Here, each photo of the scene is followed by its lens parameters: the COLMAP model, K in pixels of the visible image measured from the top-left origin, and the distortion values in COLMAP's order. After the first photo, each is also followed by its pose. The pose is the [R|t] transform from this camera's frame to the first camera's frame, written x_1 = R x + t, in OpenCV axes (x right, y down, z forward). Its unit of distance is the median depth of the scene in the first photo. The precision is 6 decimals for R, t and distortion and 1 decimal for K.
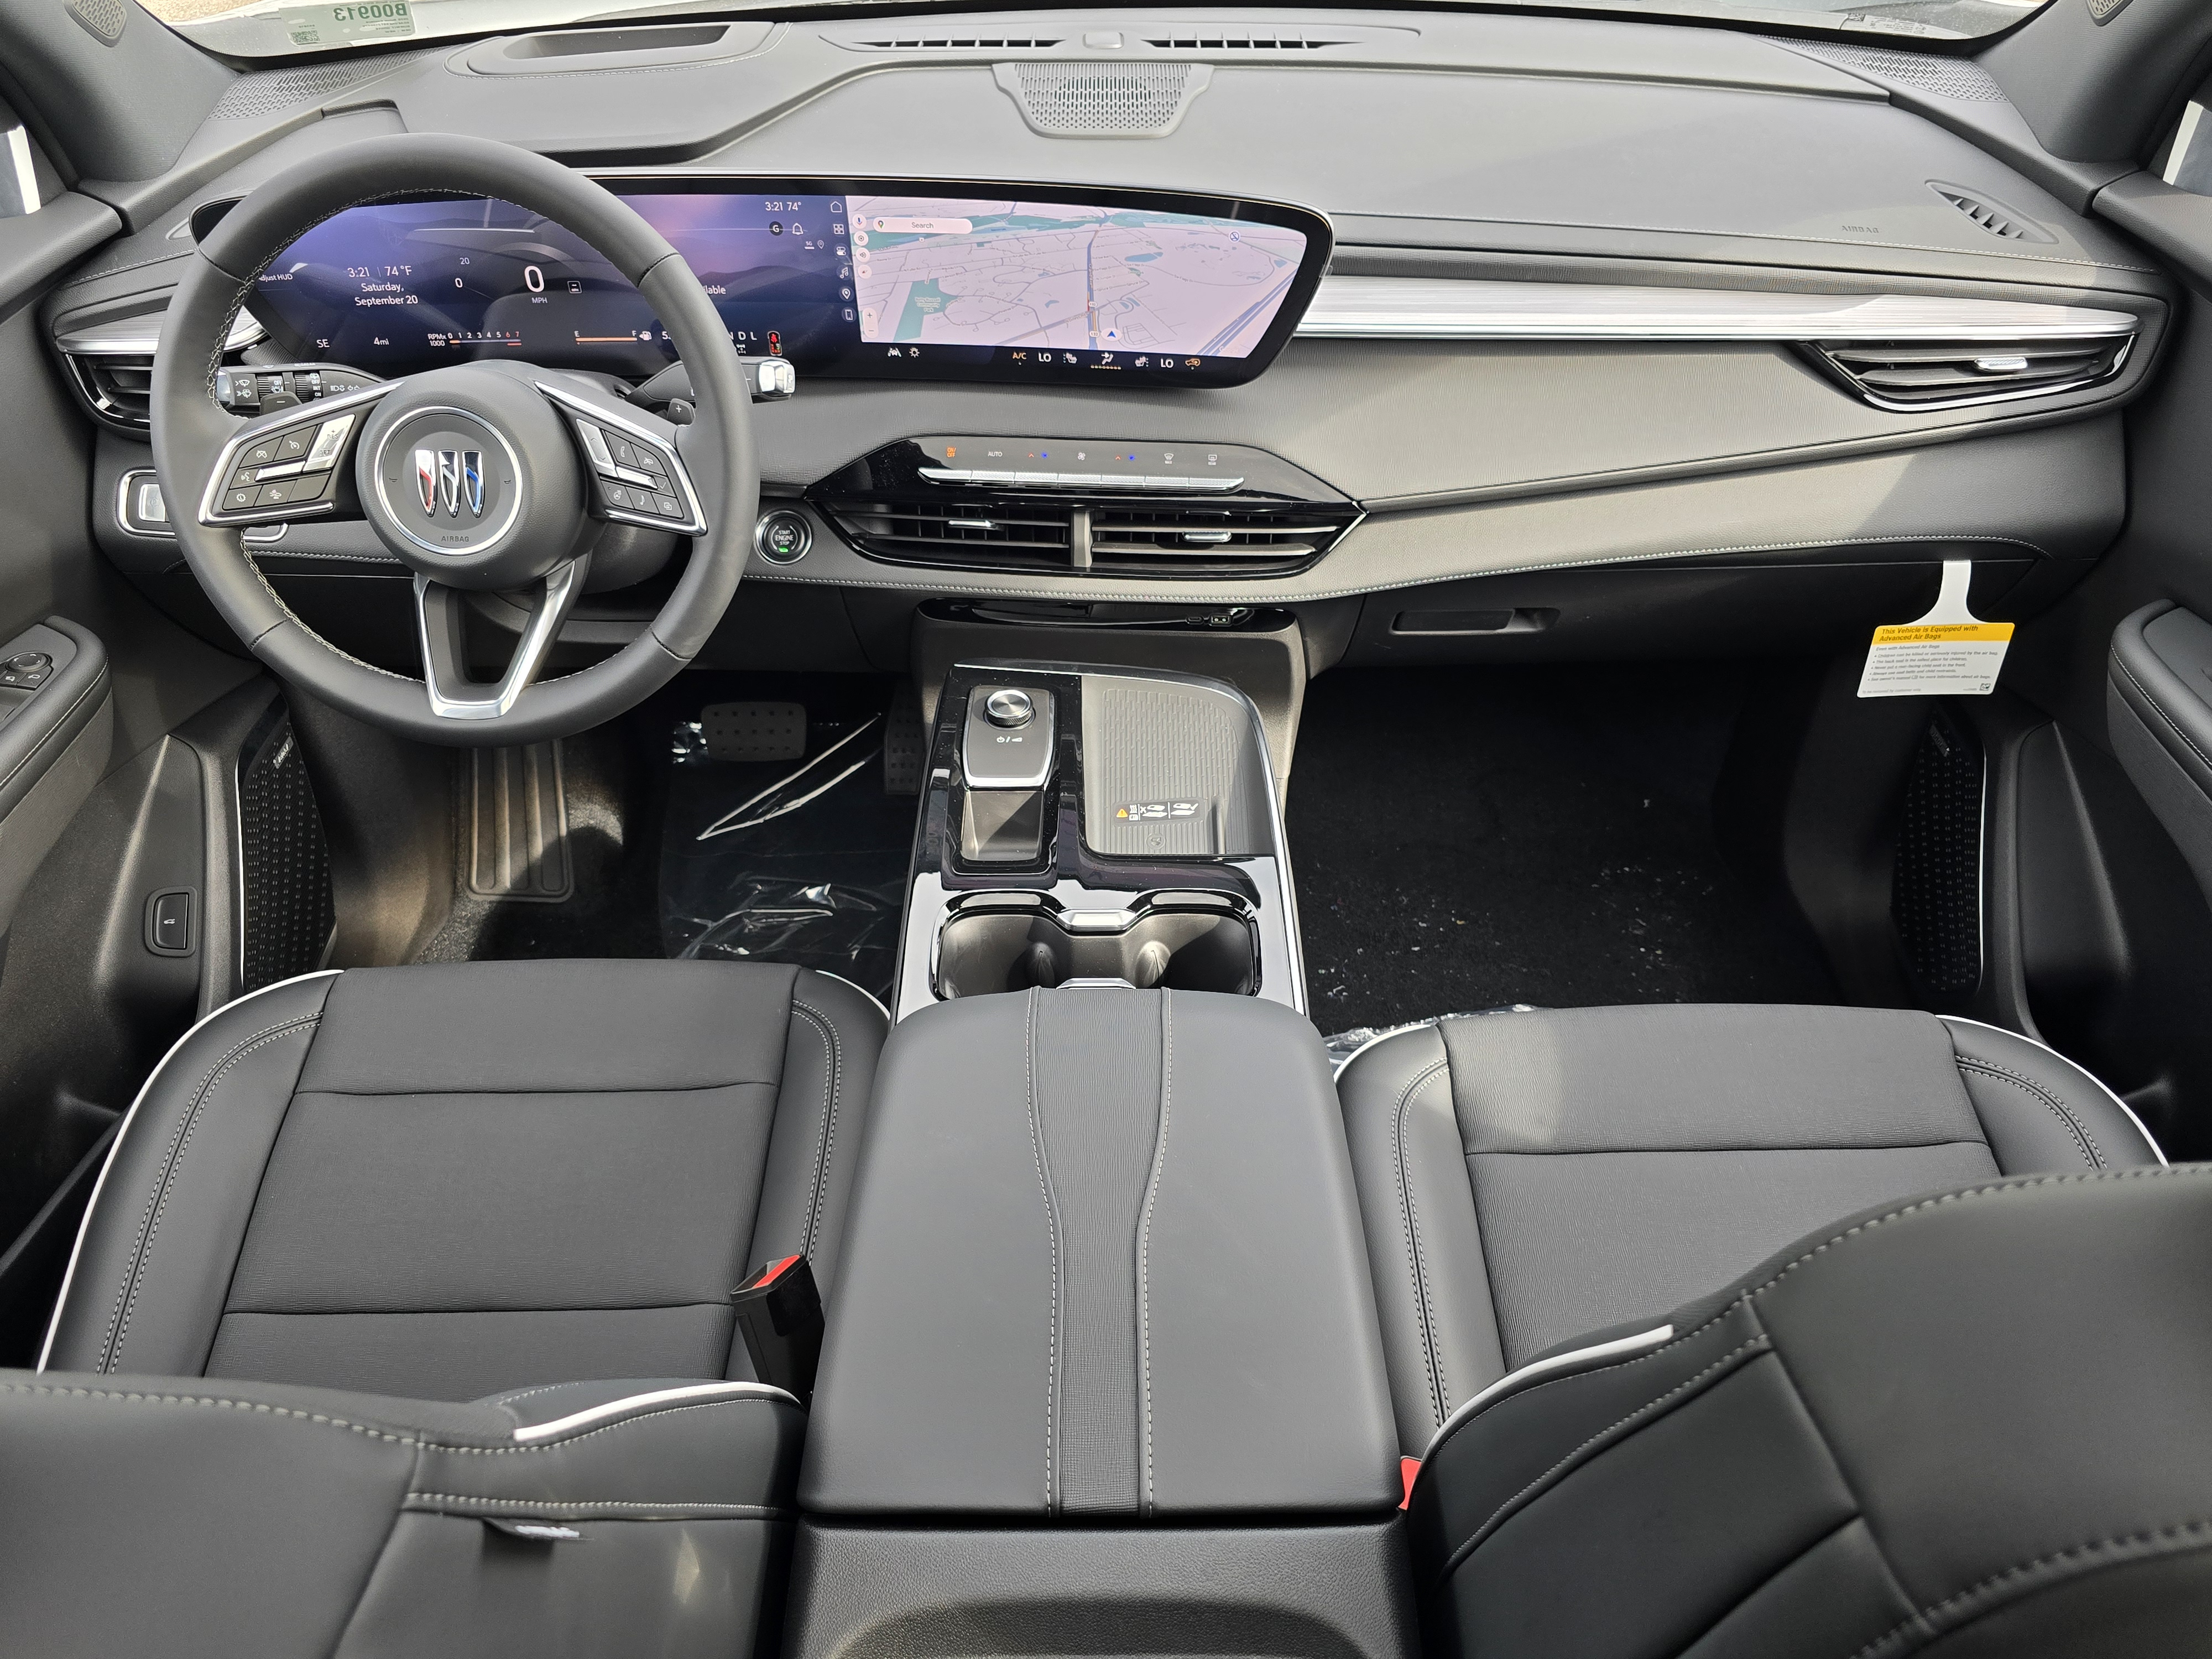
lens RADIAL K [[1697.3, 0, 1106.8], [0, 1697.3, 865.8], [0, 0, 1]] dist [0.060904, -0.071385]
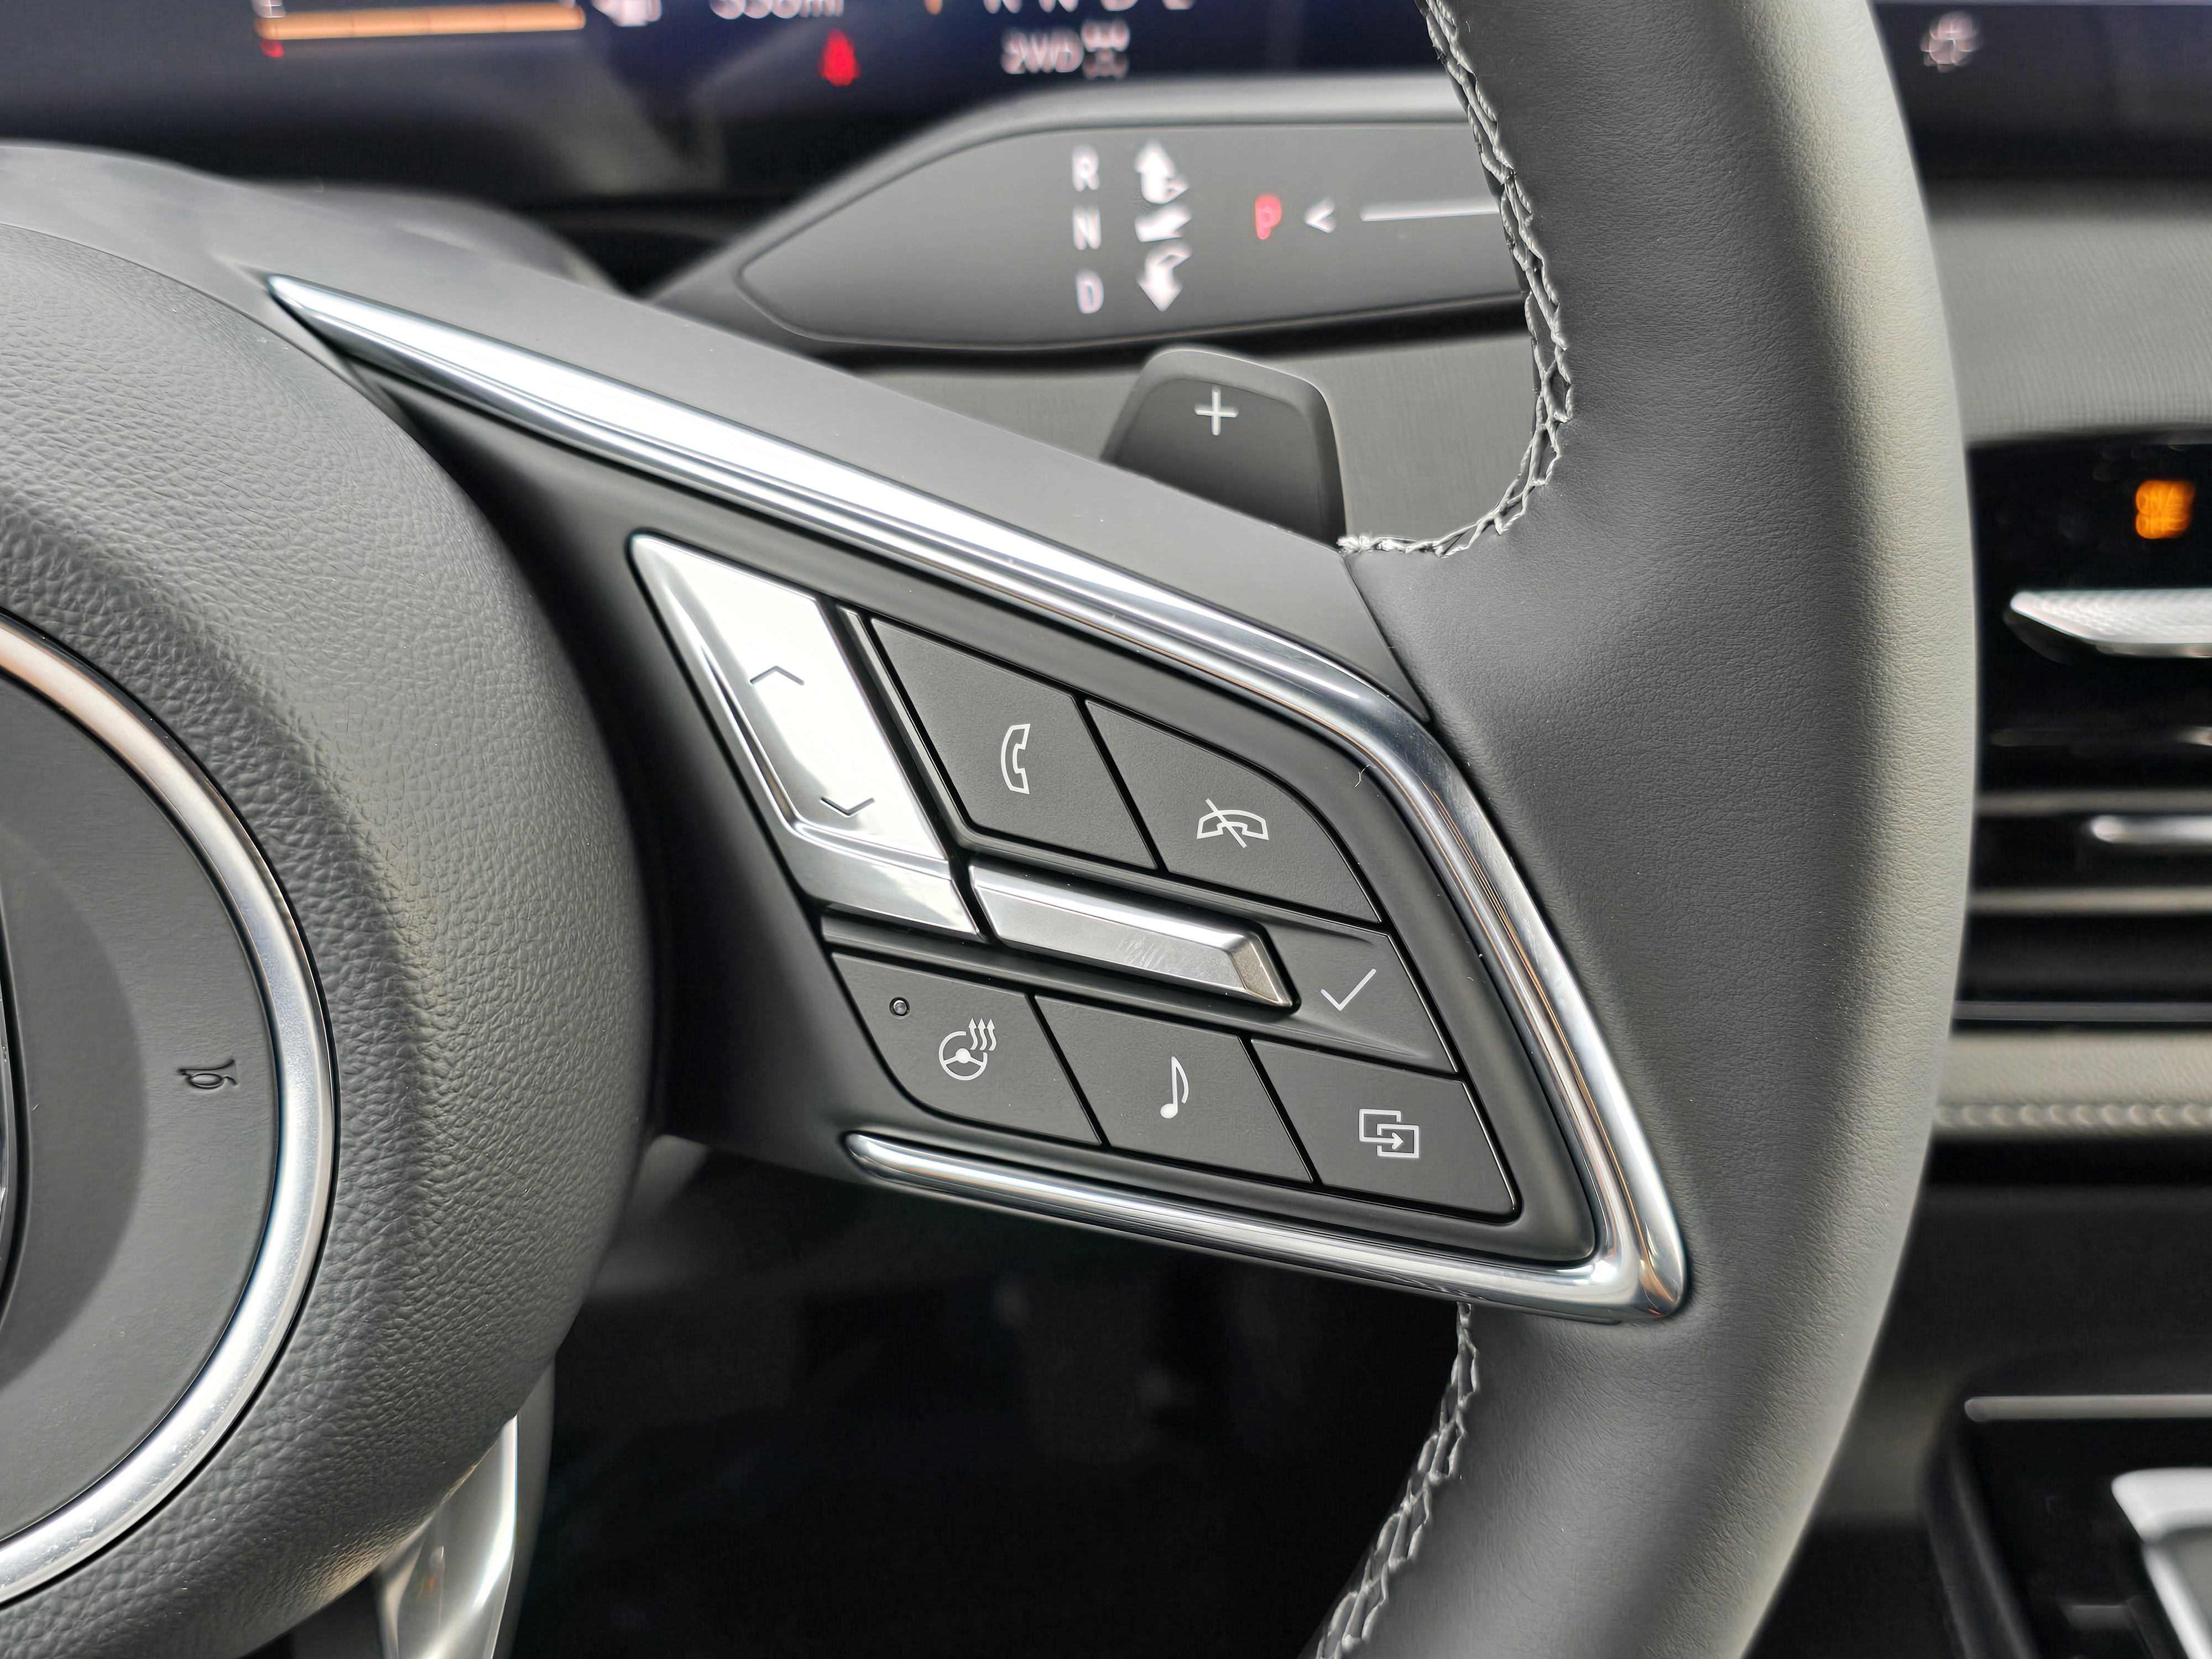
lens RADIAL K [[2921.3, 0, 1106.0], [0, 2921.3, 829.5], [0, 0, 1]] dist [0.163386, -0.520454]
pose [[0.986556, -0.060109, 0.151965, -0.280197], [0.067548, 0.996734, -0.044265, -0.201800], [-0.148808, 0.053935, 0.987394, 0.681759]]
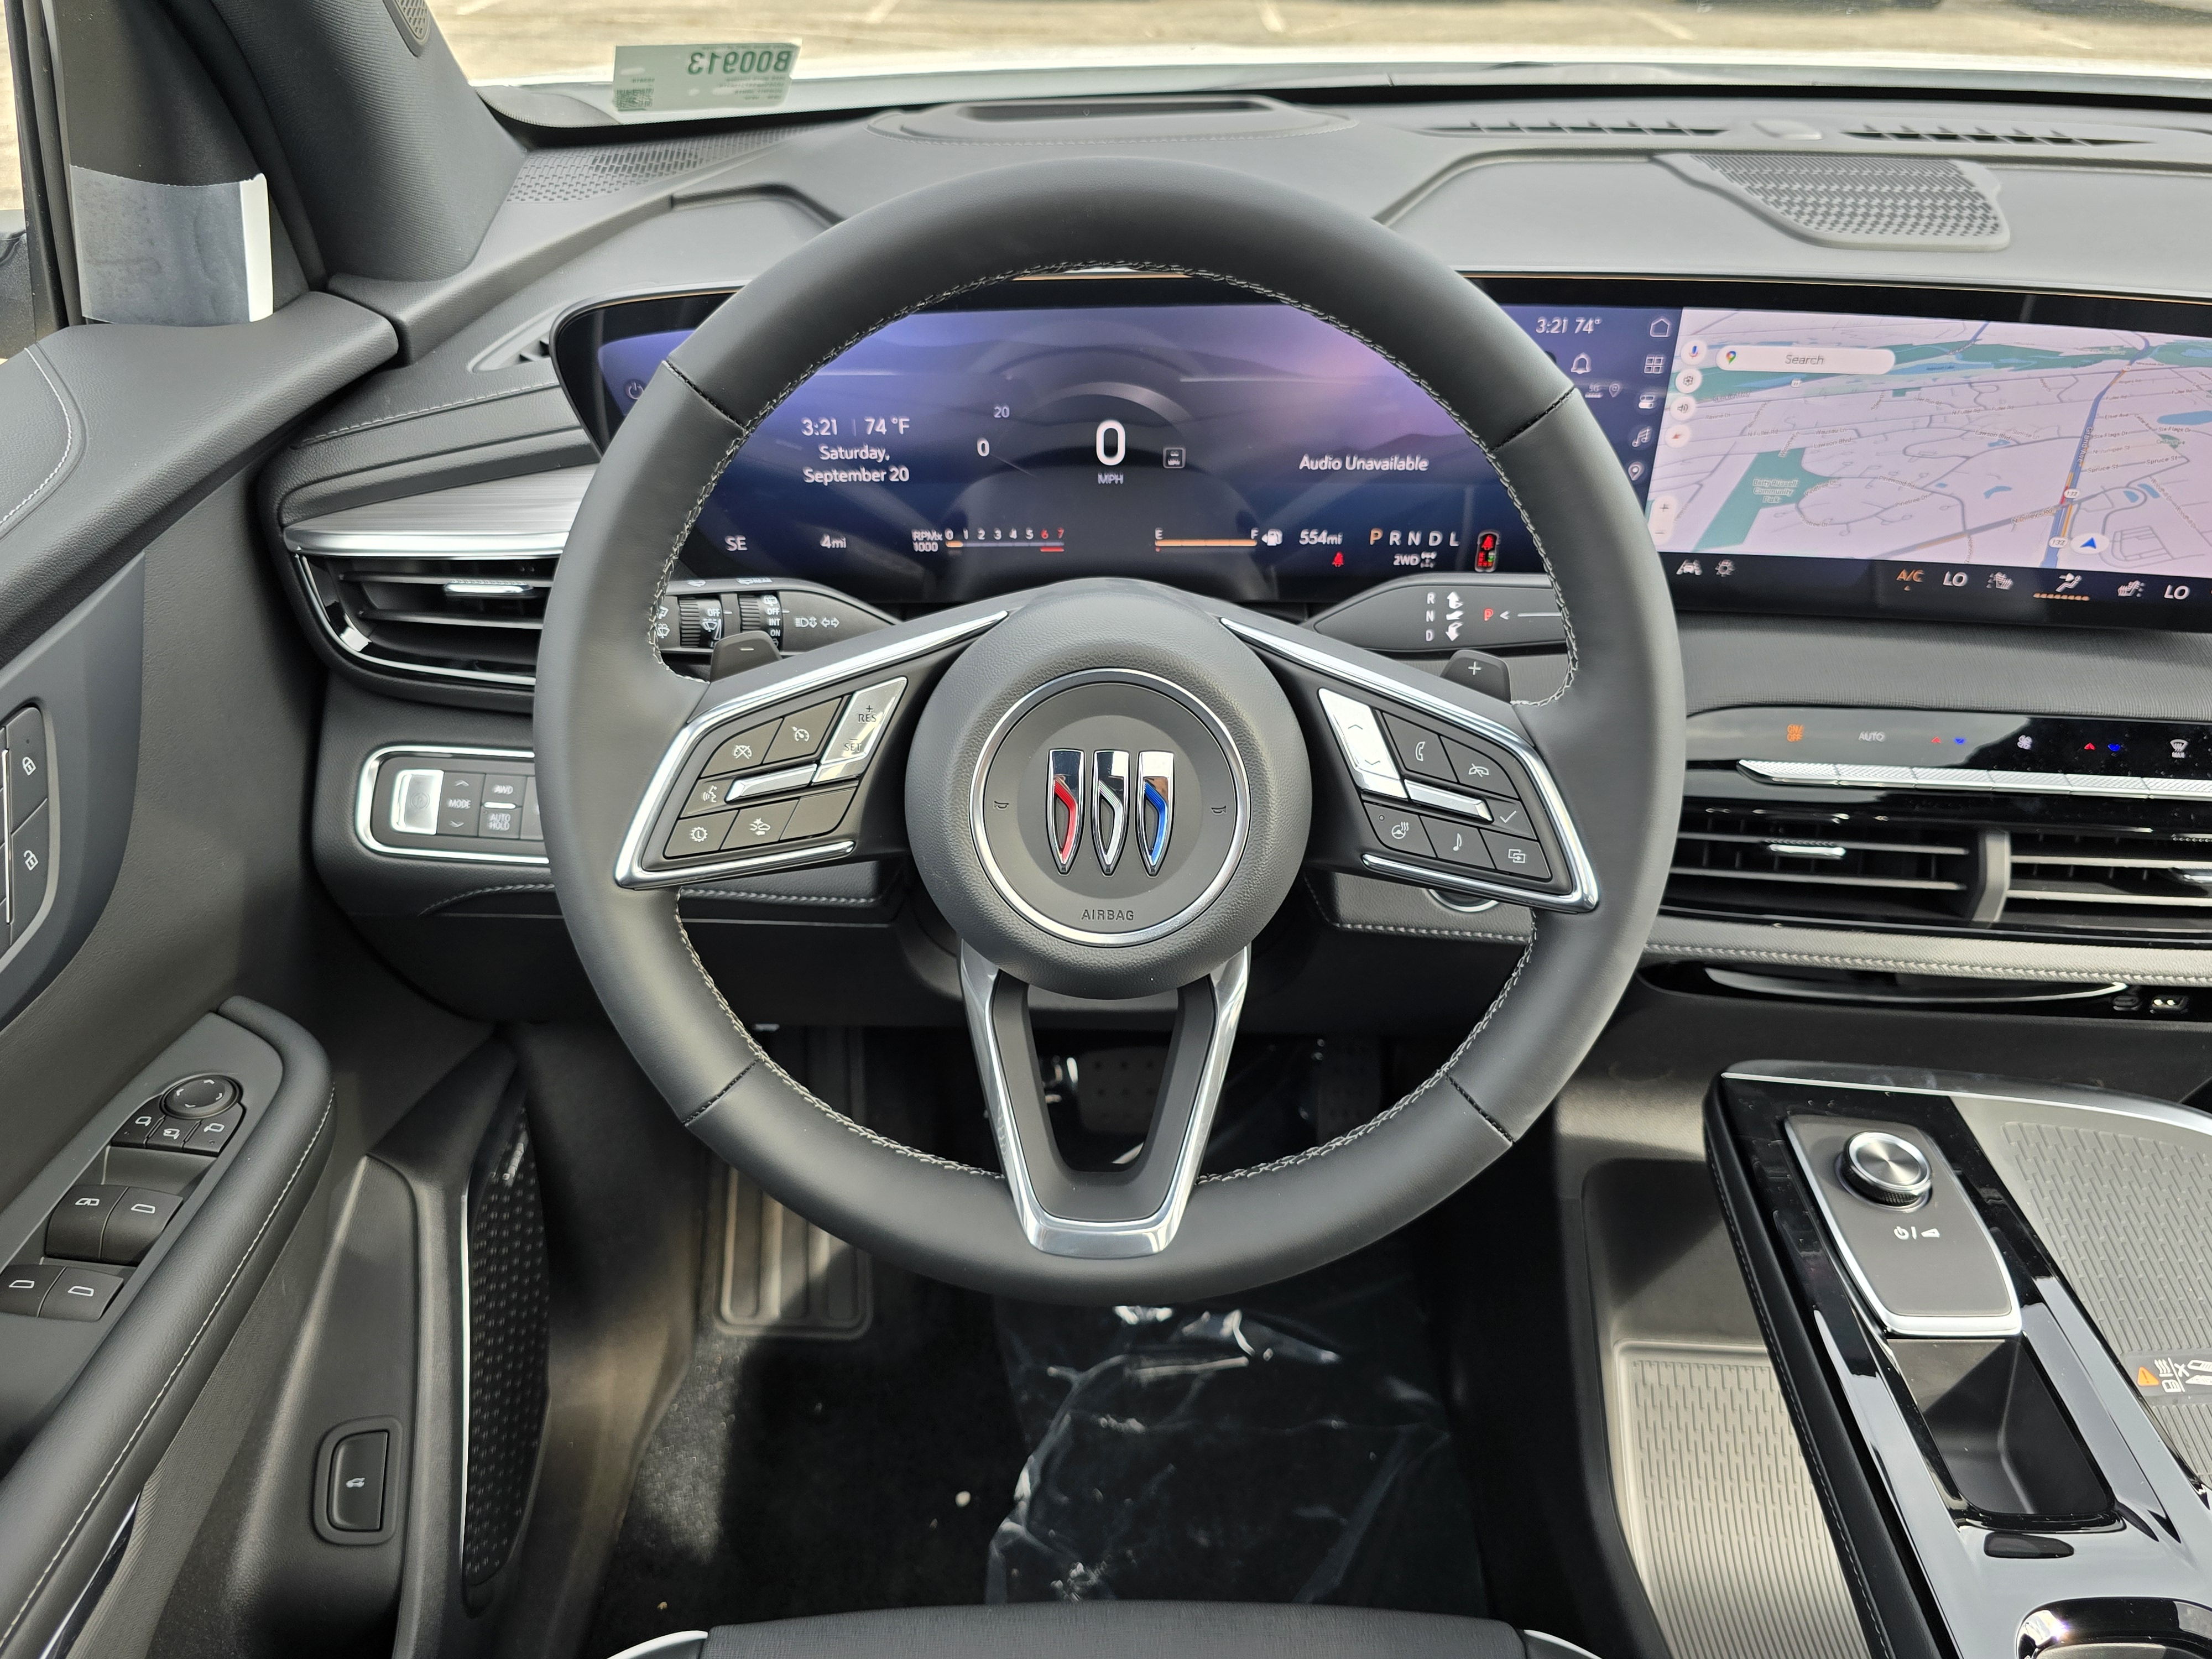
lens RADIAL K [[1697.3, 0, 1106.8], [0, 1697.3, 865.8], [0, 0, 1]] dist [0.060904, -0.071385]
pose [[0.999326, 0.010426, 0.035196, -0.356594], [-0.006474, 0.993846, -0.110582, -0.132994], [-0.036133, 0.110279, 0.993244, 0.434859]]
